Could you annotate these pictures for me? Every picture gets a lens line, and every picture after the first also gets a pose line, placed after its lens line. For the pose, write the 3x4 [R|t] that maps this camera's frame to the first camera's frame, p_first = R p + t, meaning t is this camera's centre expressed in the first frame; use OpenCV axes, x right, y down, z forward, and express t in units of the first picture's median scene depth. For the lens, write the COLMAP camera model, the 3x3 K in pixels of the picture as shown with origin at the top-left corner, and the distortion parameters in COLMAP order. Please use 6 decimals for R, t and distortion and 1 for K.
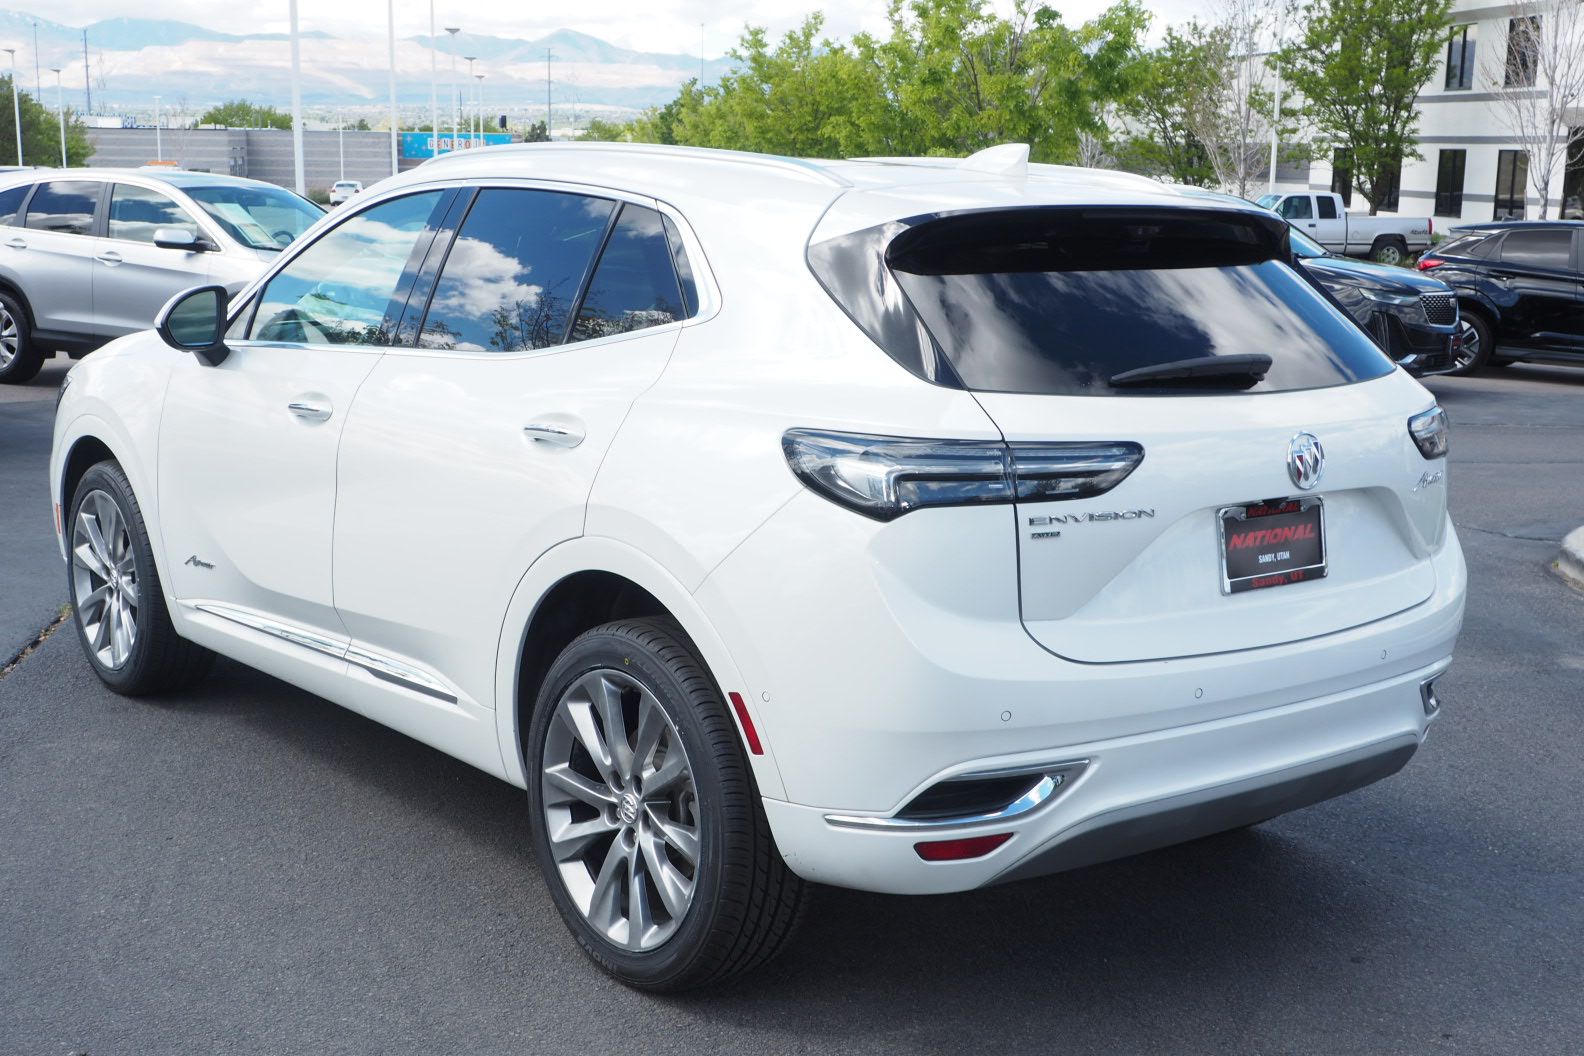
lens RADIAL K [[1988.4, 0, 792.5], [0, 1988.4, 522.5], [0, 0, 1]] dist [-0.011310, 0.000000]
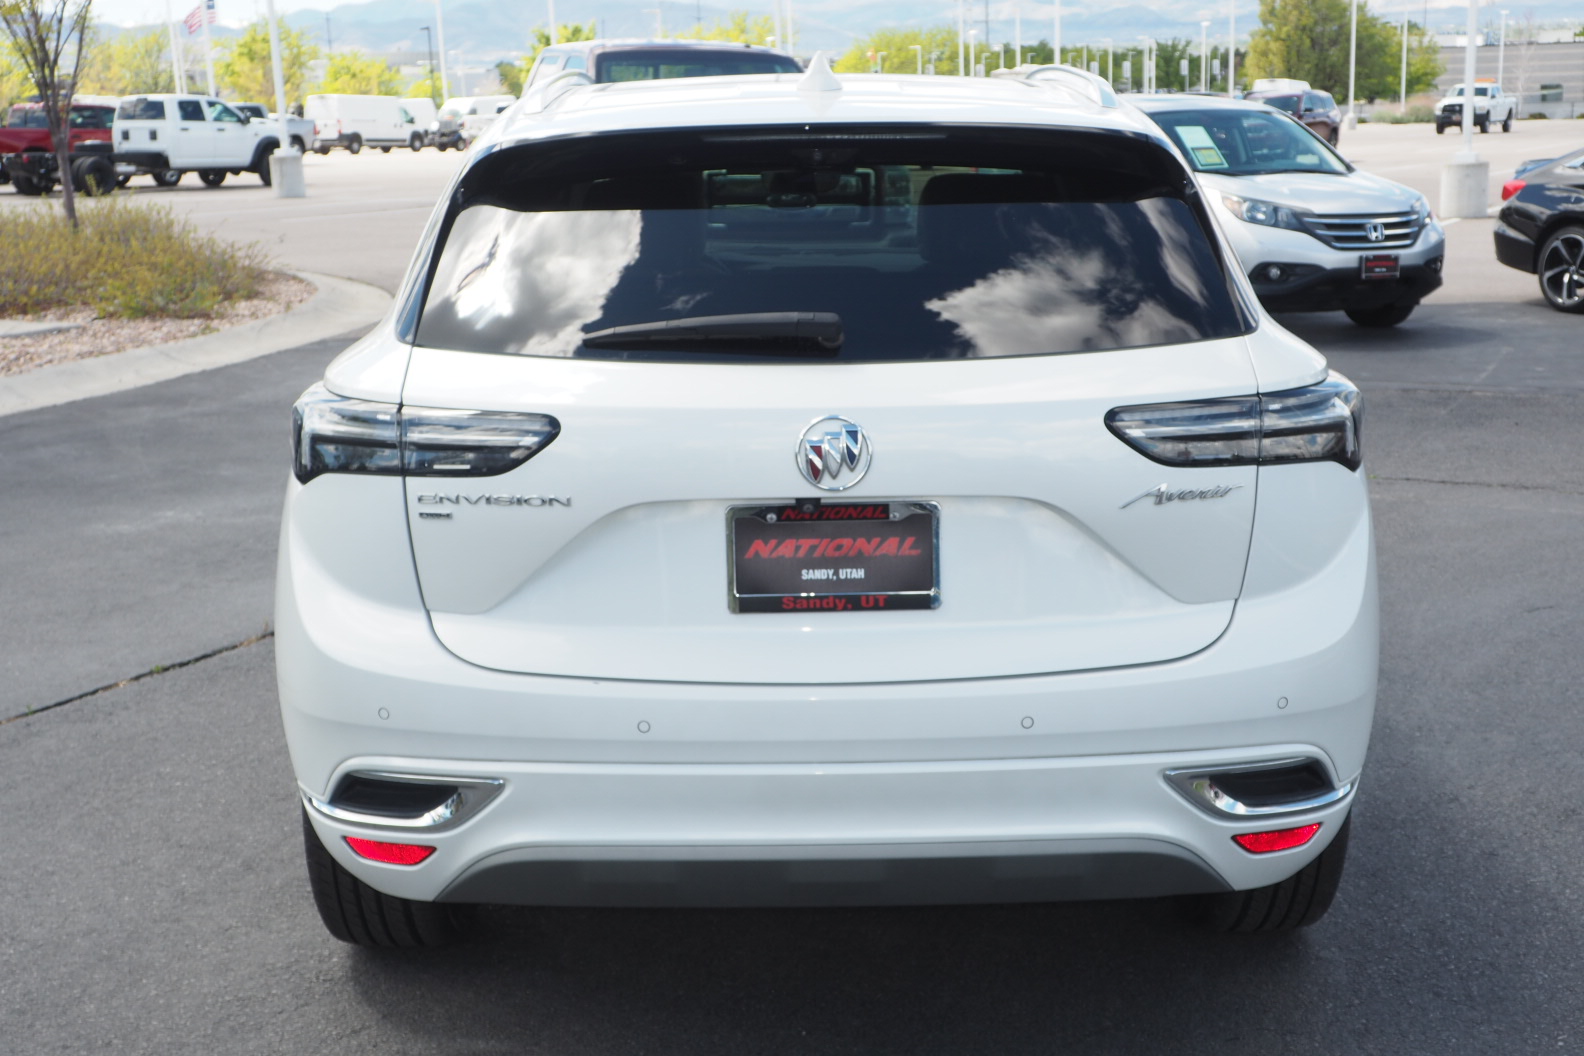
lens RADIAL K [[1988.4, 0, 792.7], [0, 1988.4, 524.5], [0, 0, 1]] dist [-0.011310, 0.000000]
pose [[0.775637, 0.095205, -0.623957, 0.737316], [-0.069958, 0.995435, 0.064922, -0.053224], [0.627290, -0.006705, 0.778757, 0.390369]]
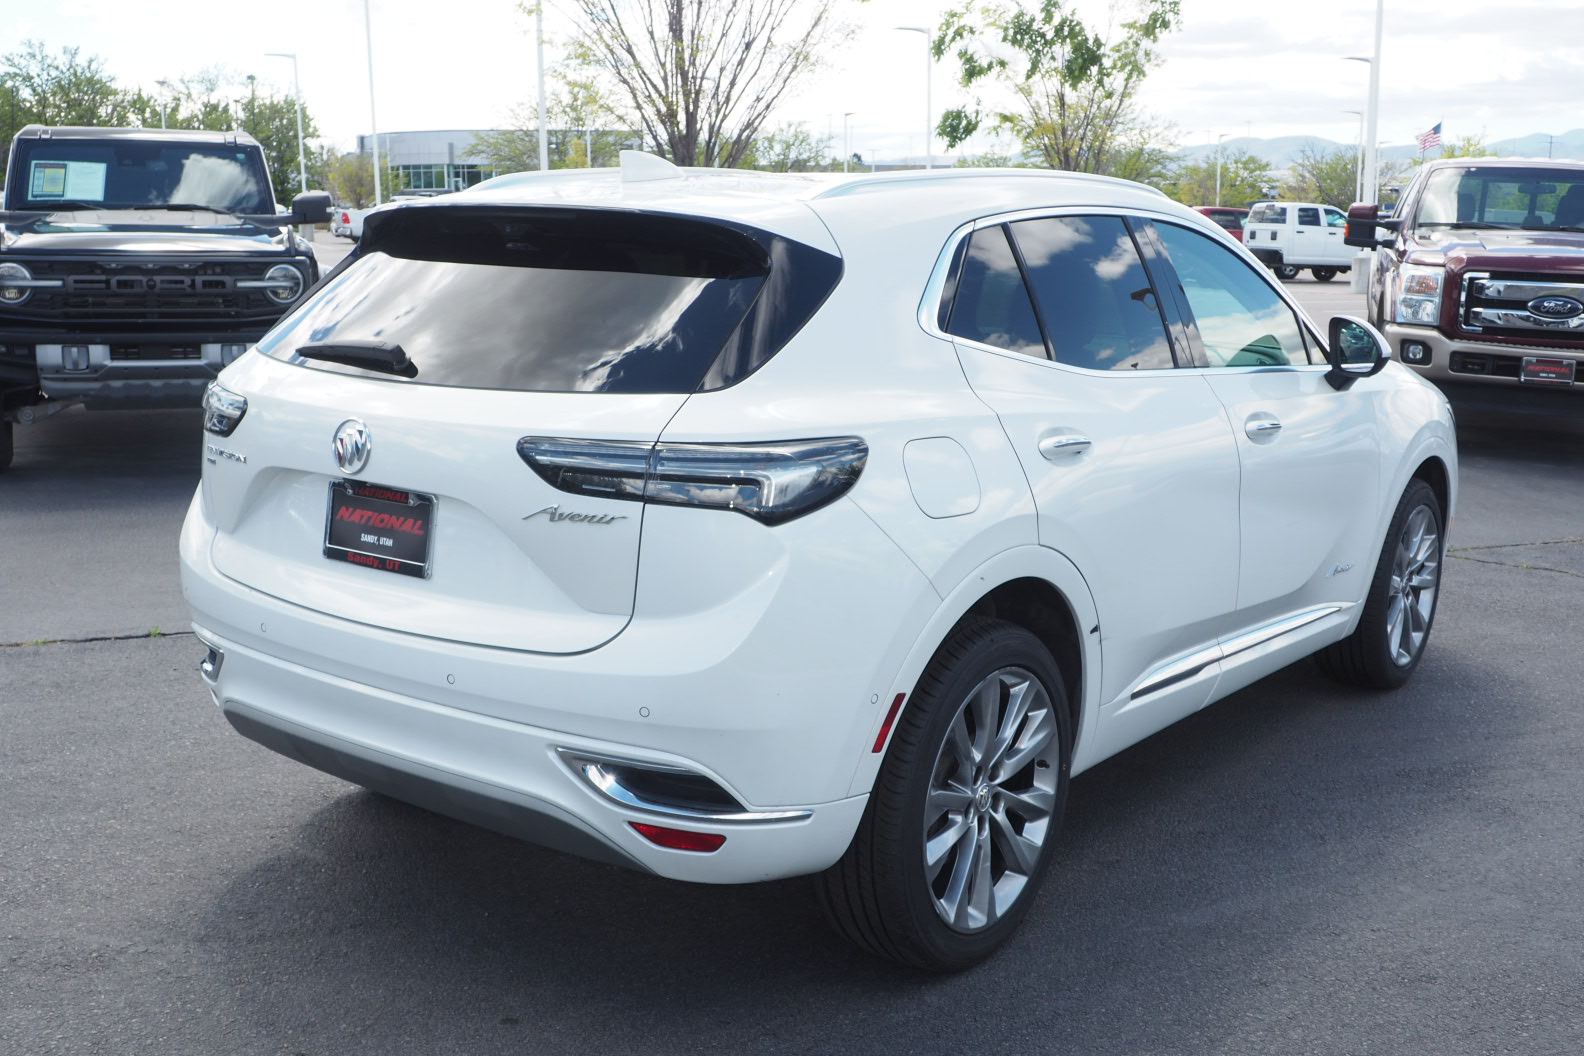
lens RADIAL K [[1685.3, 0, 794.7], [0, 1685.3, 537.1], [0, 0, 1]] dist [-0.003409, 0.000000]
pose [[0.230311, 0.165335, -0.958969, 1.156278], [-0.173580, 0.976637, 0.126693, -0.135175], [0.957511, 0.137279, 0.253629, 1.013274]]
